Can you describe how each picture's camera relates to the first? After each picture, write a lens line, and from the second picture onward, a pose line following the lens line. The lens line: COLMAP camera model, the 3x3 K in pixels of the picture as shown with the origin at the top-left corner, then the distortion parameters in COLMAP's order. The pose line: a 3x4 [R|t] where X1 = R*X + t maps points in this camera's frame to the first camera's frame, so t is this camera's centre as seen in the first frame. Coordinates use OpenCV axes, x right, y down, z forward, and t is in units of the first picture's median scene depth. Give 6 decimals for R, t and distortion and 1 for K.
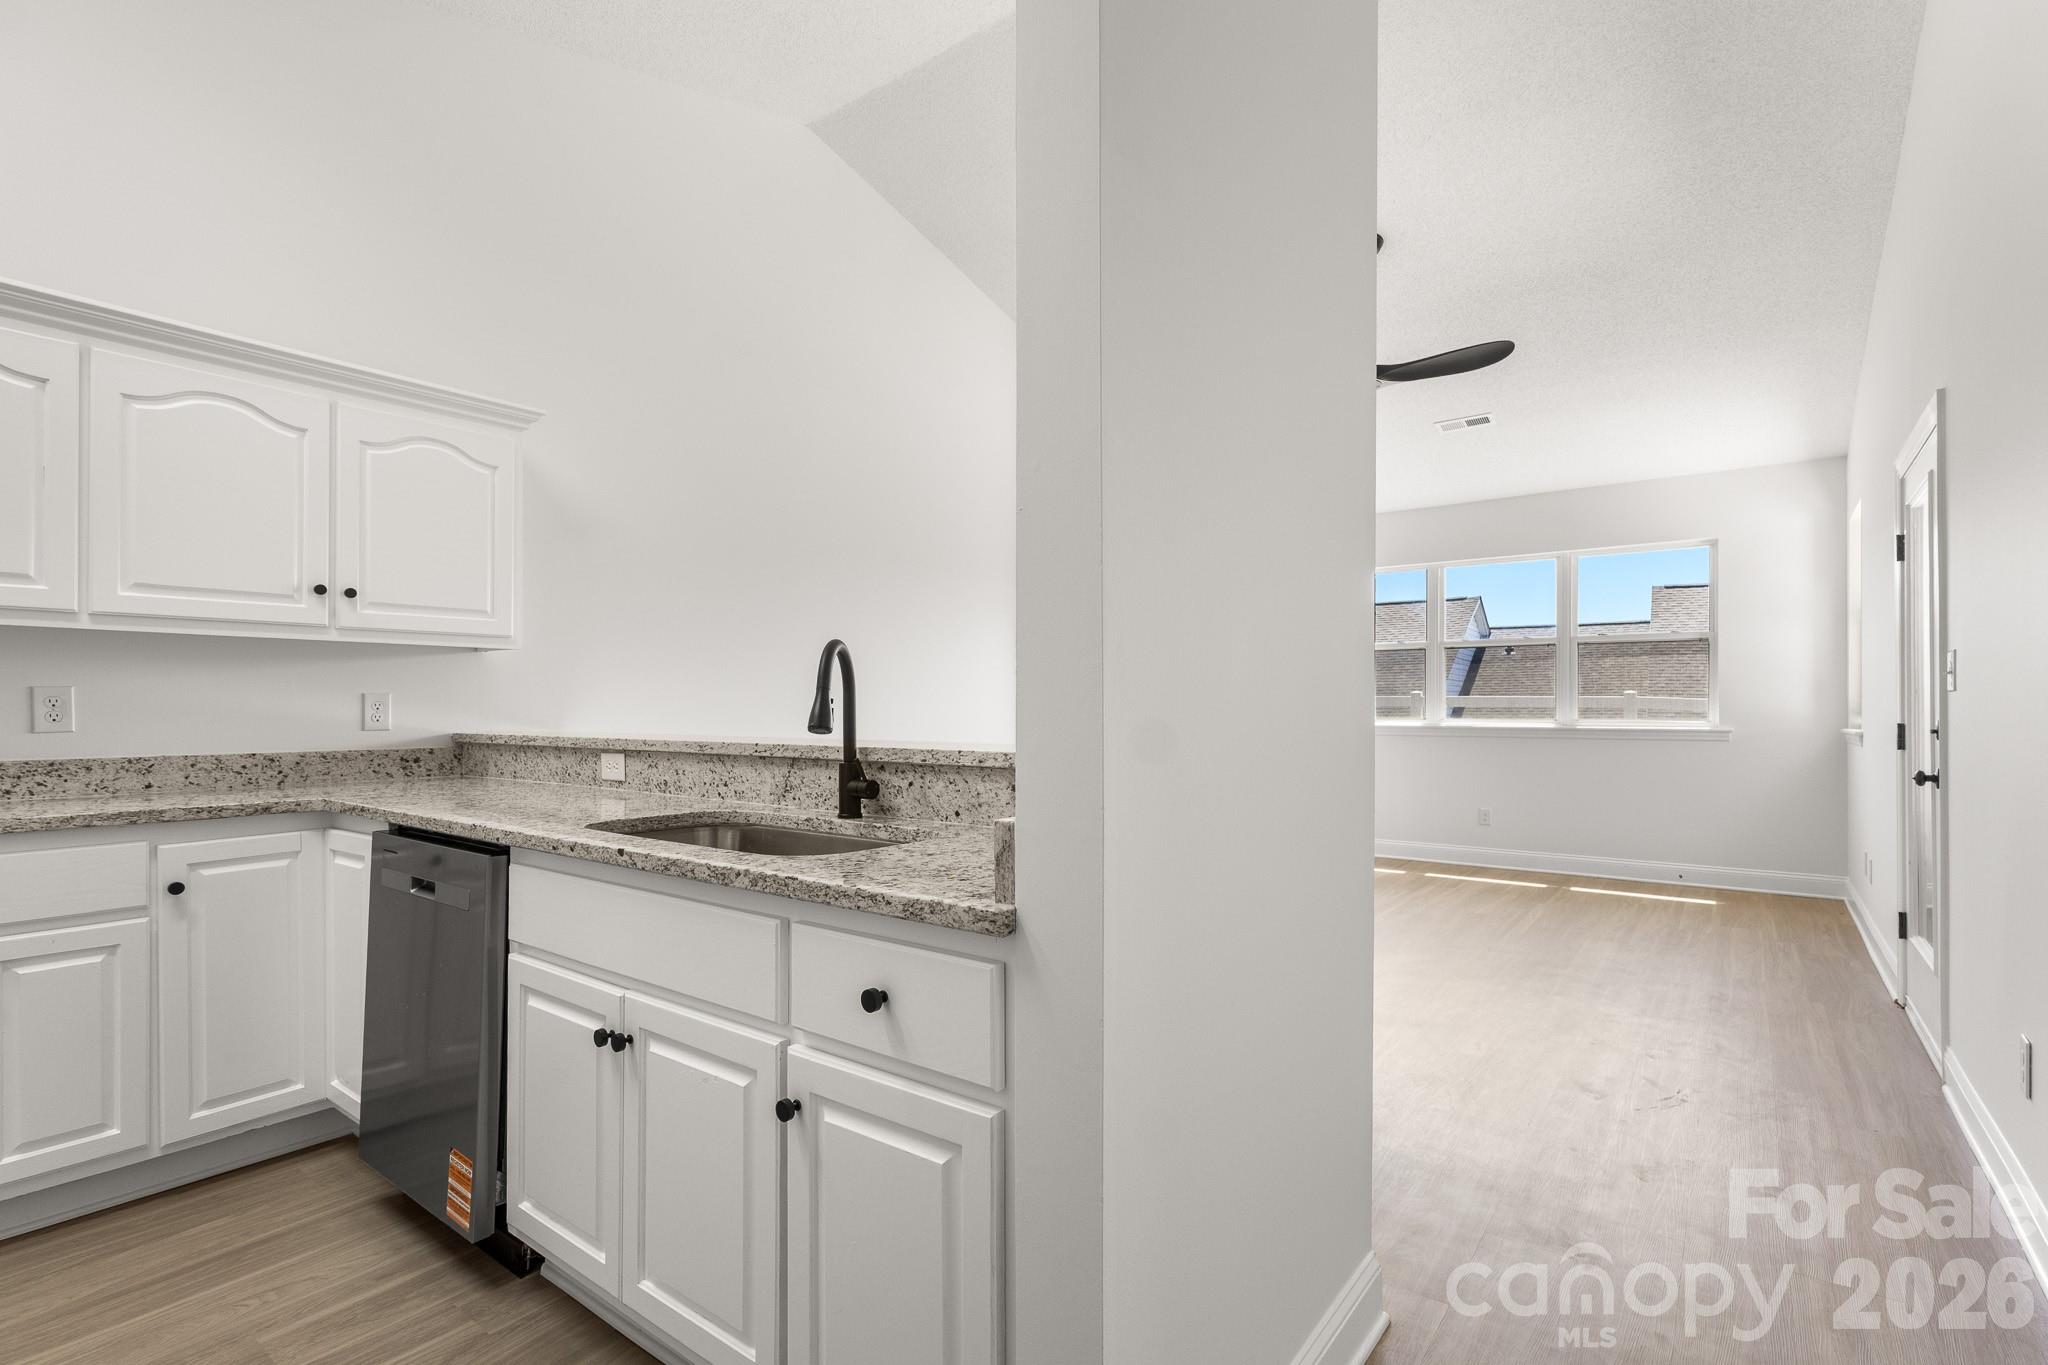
lens RADIAL K [[951.0, 0, 1031.0], [0, 951.0, 702.2], [0, 0, 1]] dist [0.000495, 0.000960]
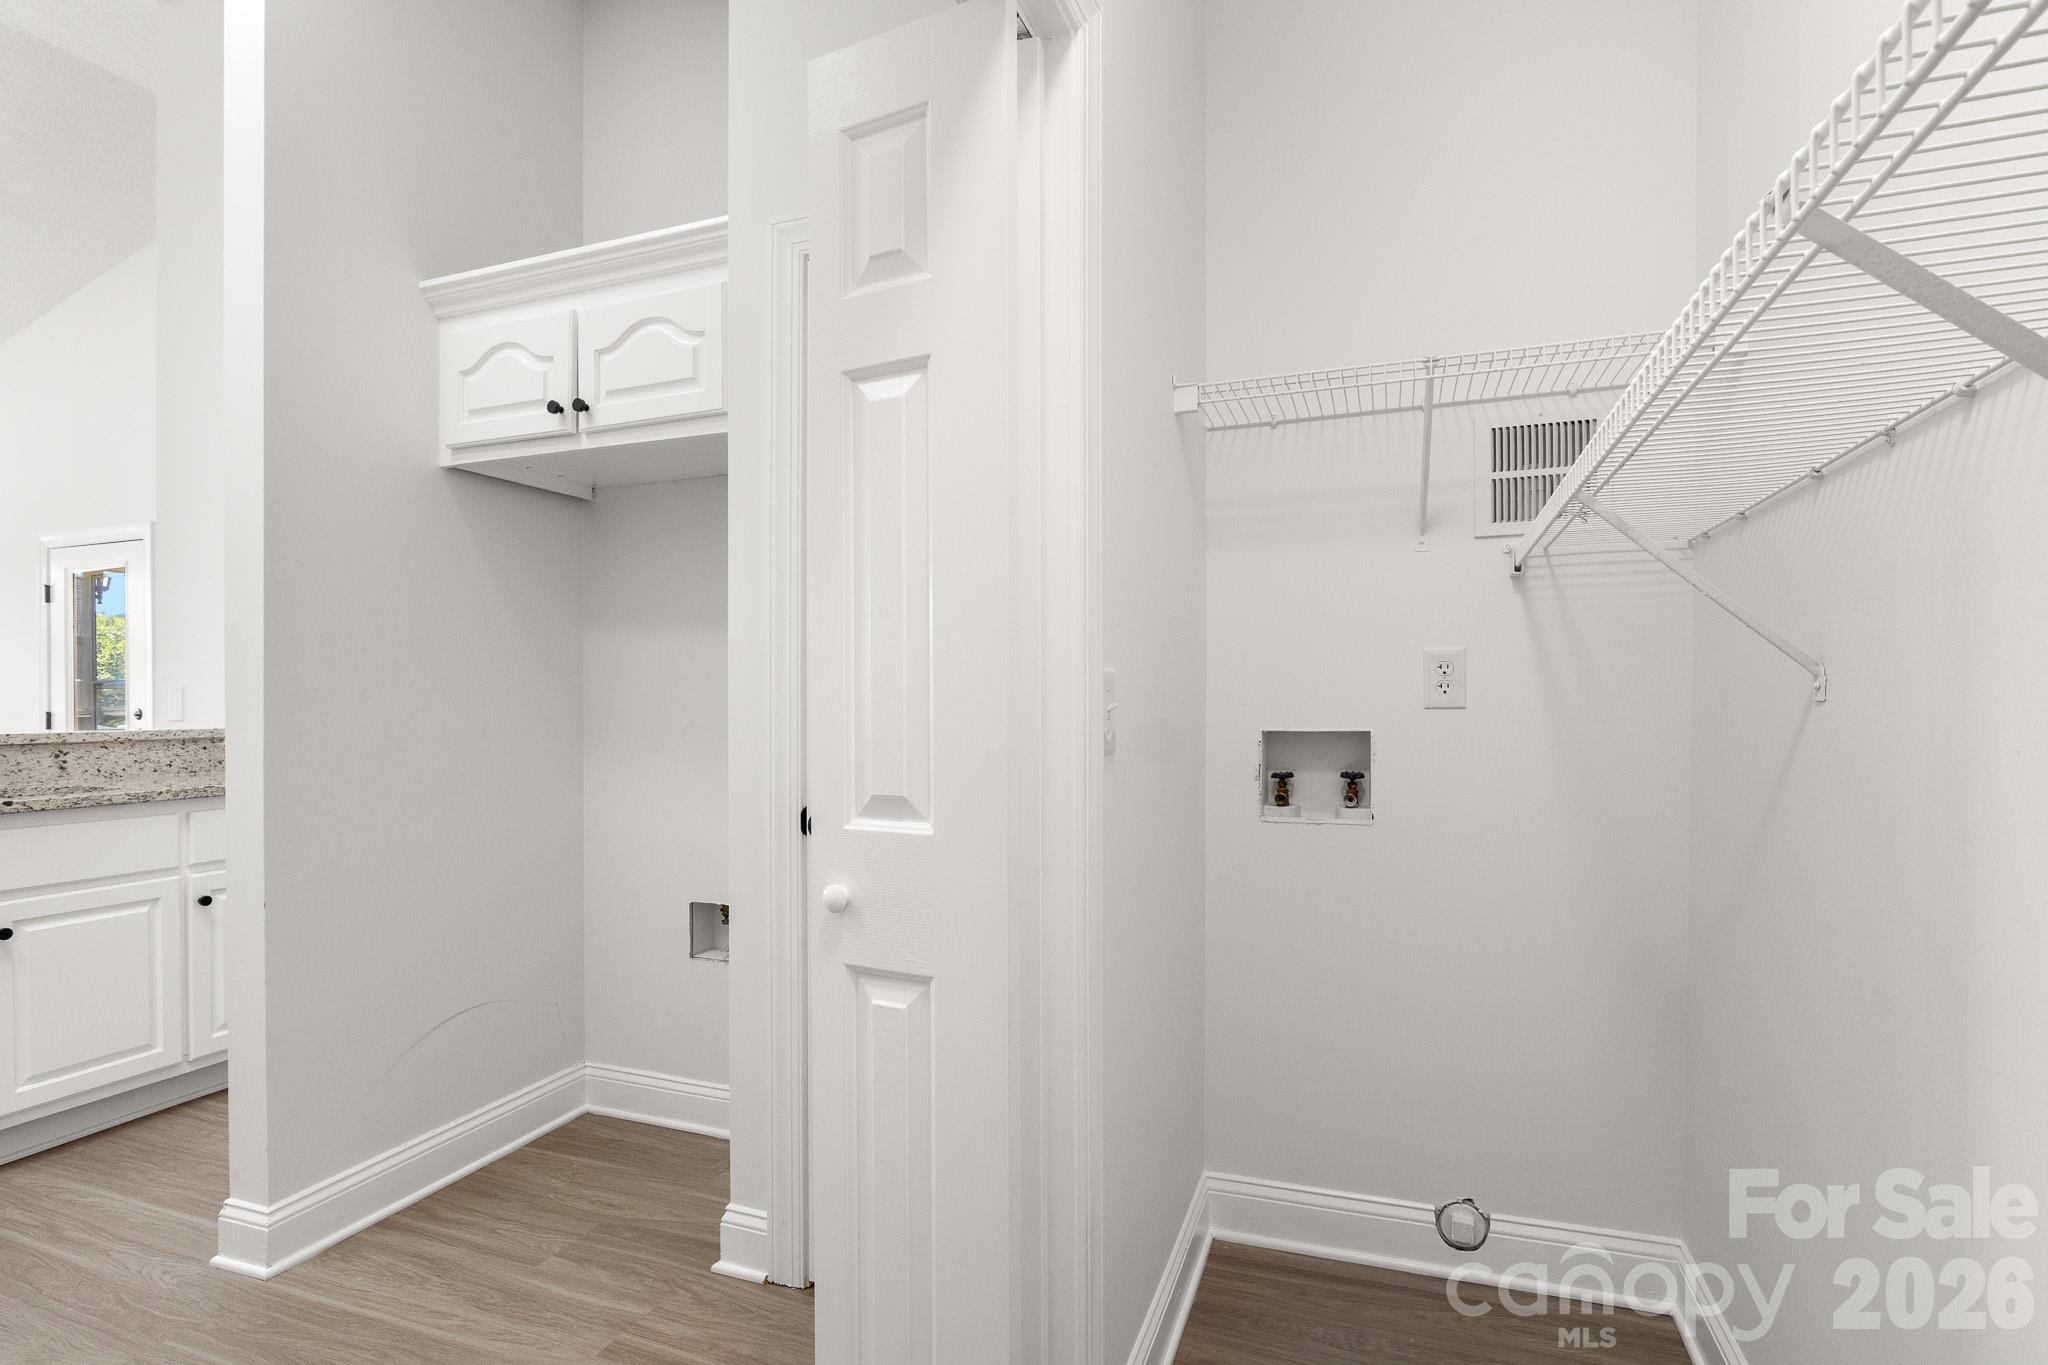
lens RADIAL K [[986.3, 0, 1009.9], [0, 986.3, 697.5], [0, 0, 1]] dist [0.002394, 0.000430]
pose [[-0.258083, 0.000732, 0.966123, -1.589822], [0.002921, 0.999996, 0.000023, 0.001087], [-0.966118, 0.002828, -0.258084, -0.053963]]
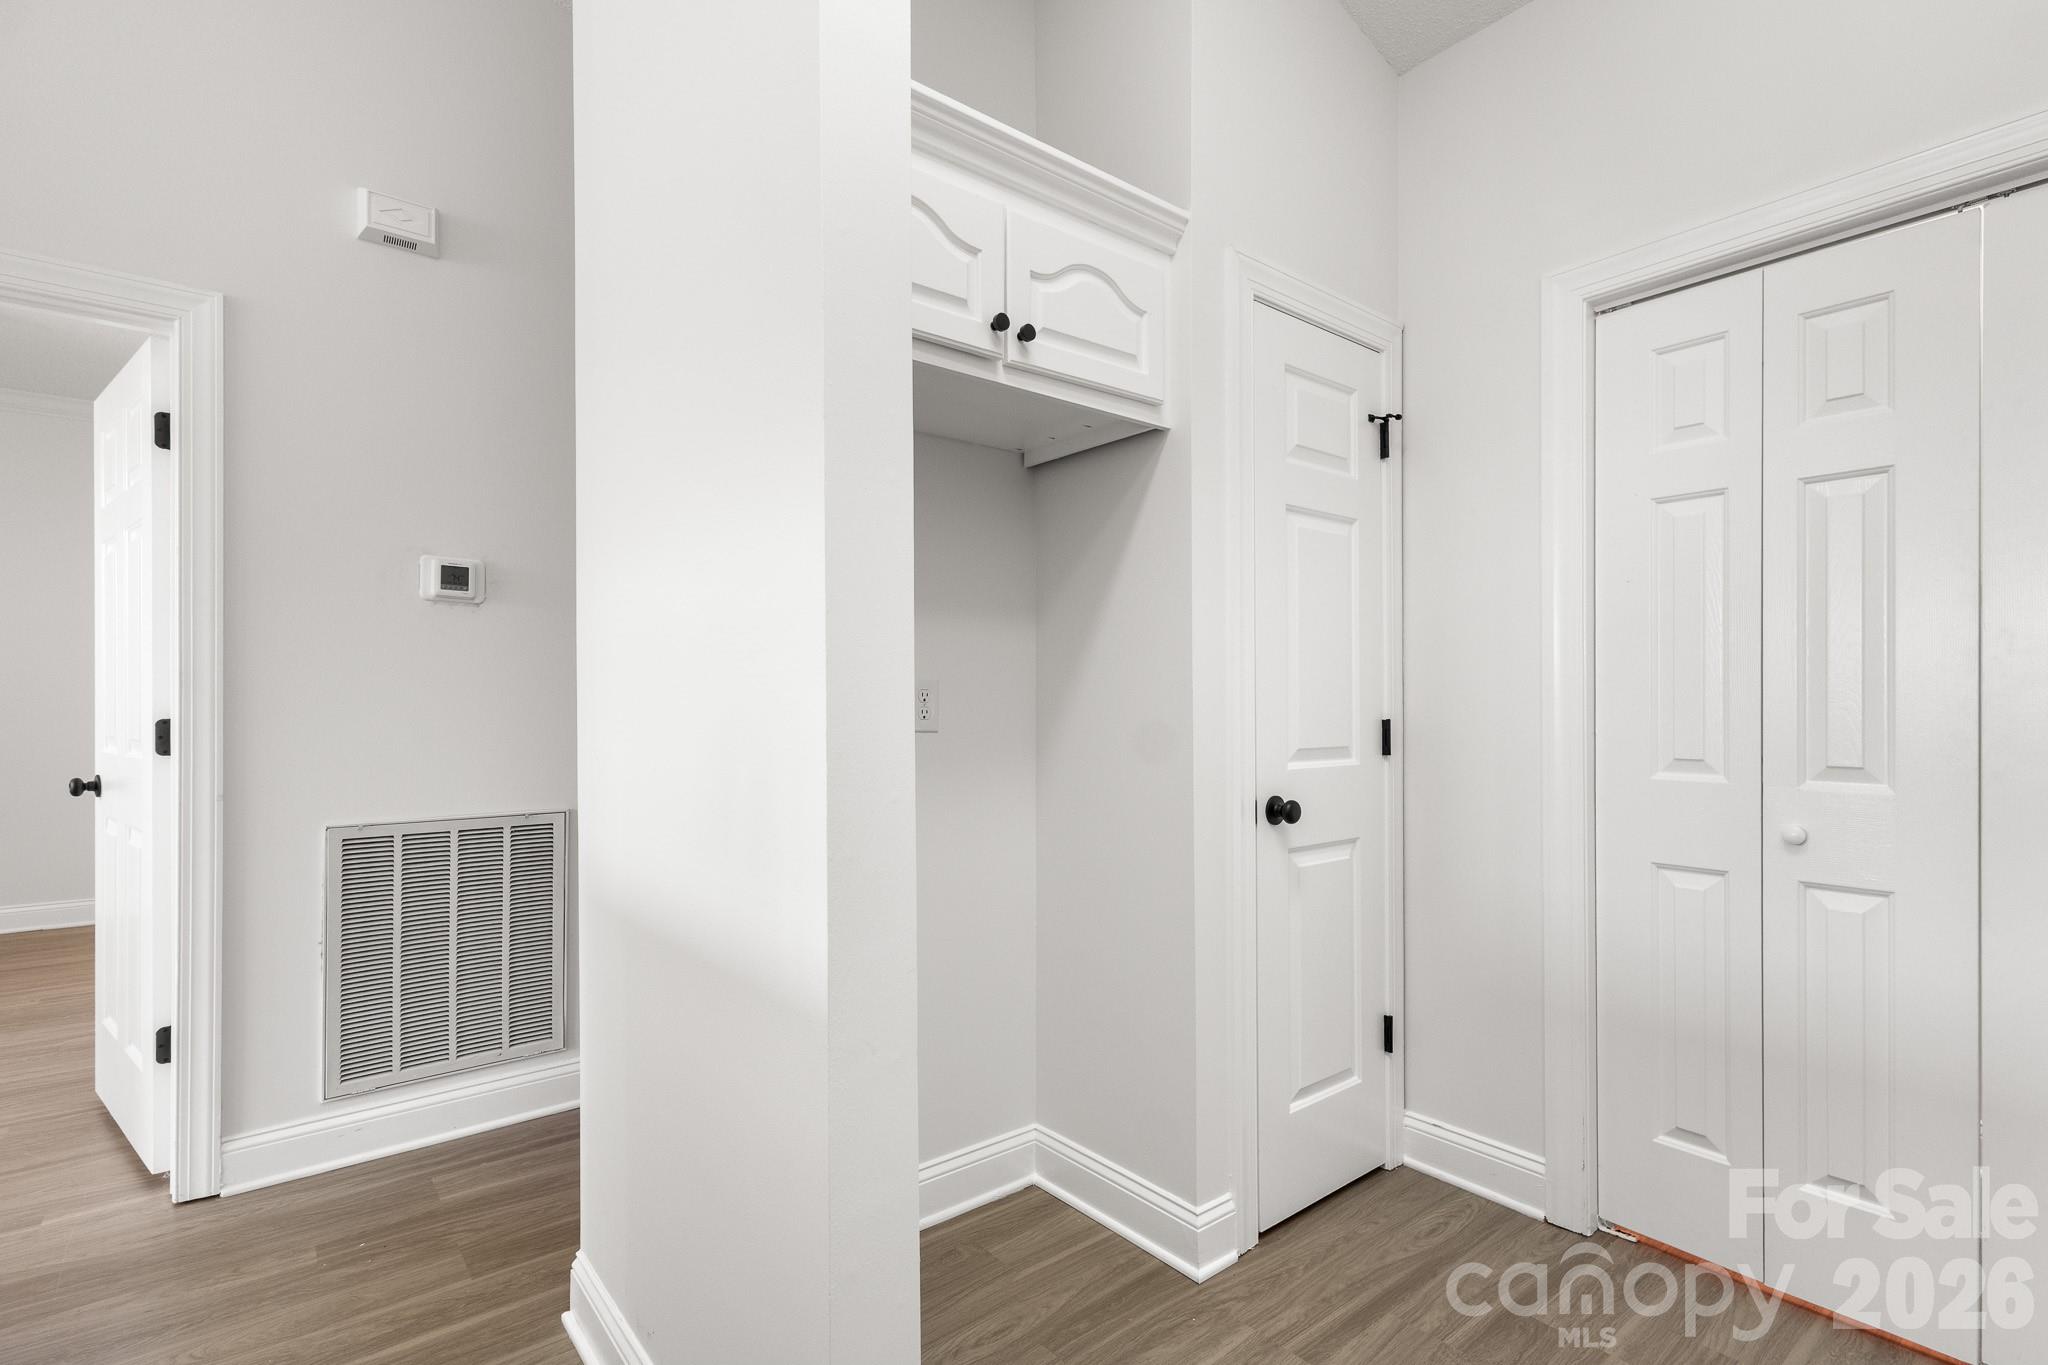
lens RADIAL K [[951.0, 0, 1033.0], [0, 951.0, 703.8], [0, 0, 1]] dist [0.000495, 0.000960]
pose [[-0.967162, -0.003381, 0.254138, -0.772435], [-0.004965, 0.999972, -0.005590, 0.008376], [-0.254112, -0.006668, -0.967152, 0.790163]]
